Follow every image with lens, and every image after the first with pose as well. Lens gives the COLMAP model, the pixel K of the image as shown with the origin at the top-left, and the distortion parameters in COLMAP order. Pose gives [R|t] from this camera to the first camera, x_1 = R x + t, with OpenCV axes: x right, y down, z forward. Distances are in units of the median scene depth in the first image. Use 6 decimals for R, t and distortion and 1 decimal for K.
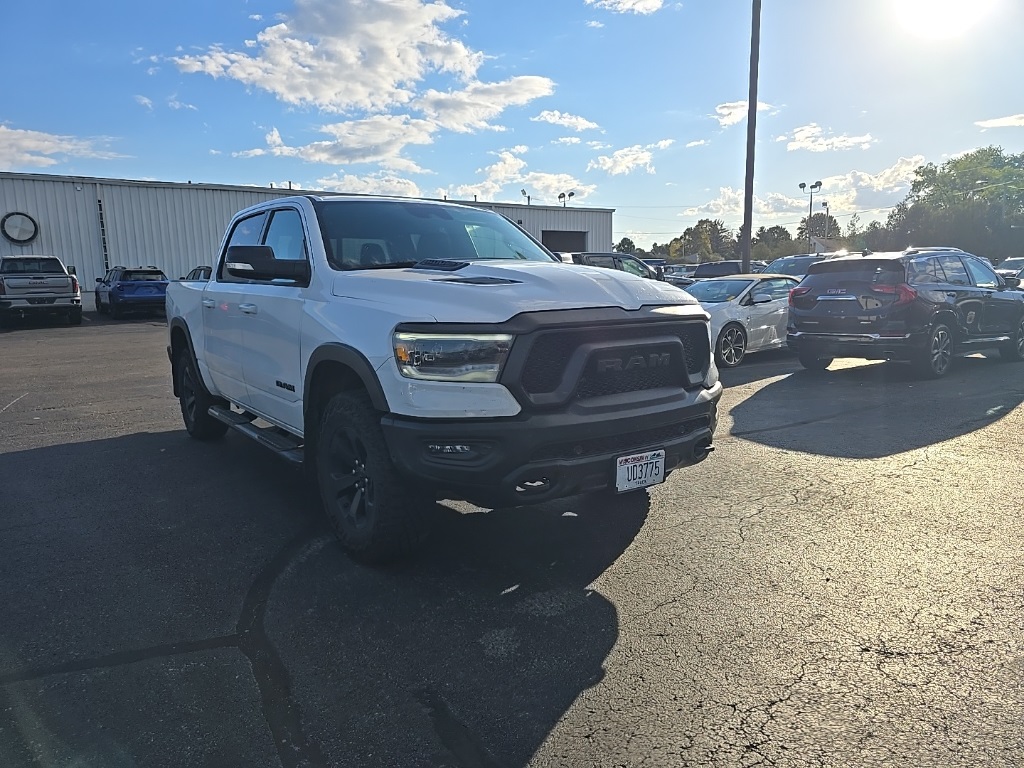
lens RADIAL K [[696.3, 0, 513.8], [0, 696.3, 391.6], [0, 0, 1]] dist [0.052682, -0.050987]
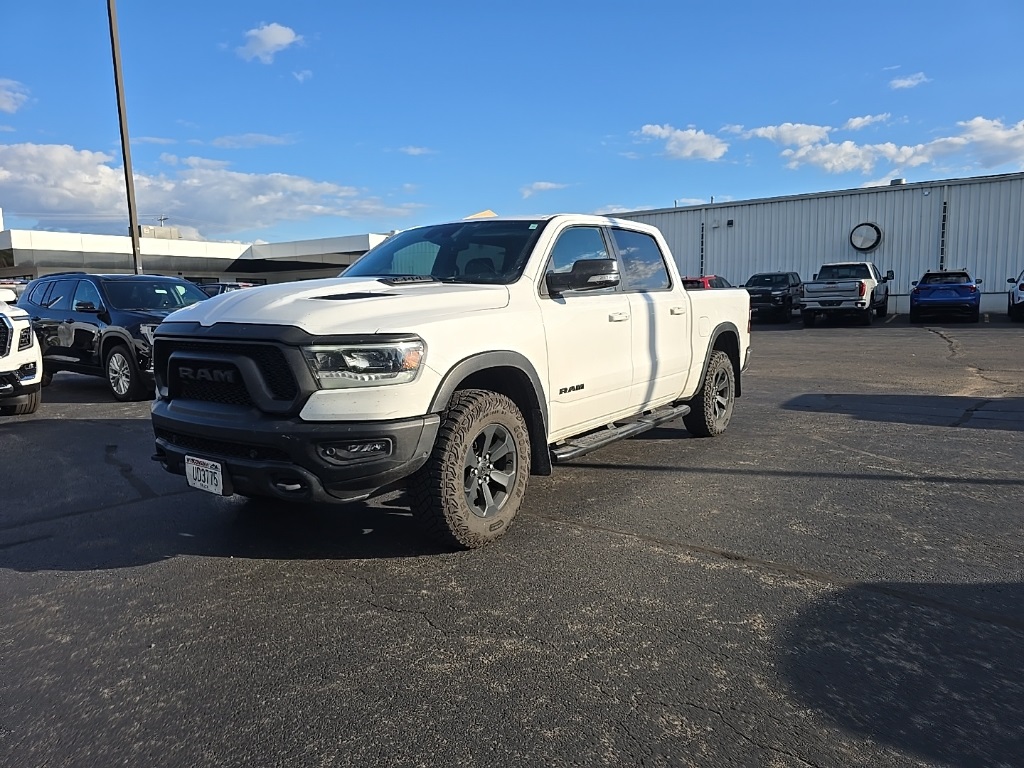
lens RADIAL K [[696.3, 0, 534.8], [0, 696.3, 389.4], [0, 0, 1]] dist [0.052682, -0.050987]
pose [[0.319037, 0.131852, -0.938526, 0.240734], [-0.134381, 0.986564, 0.092920, -0.033563], [0.938167, 0.096475, 0.332469, 0.196487]]
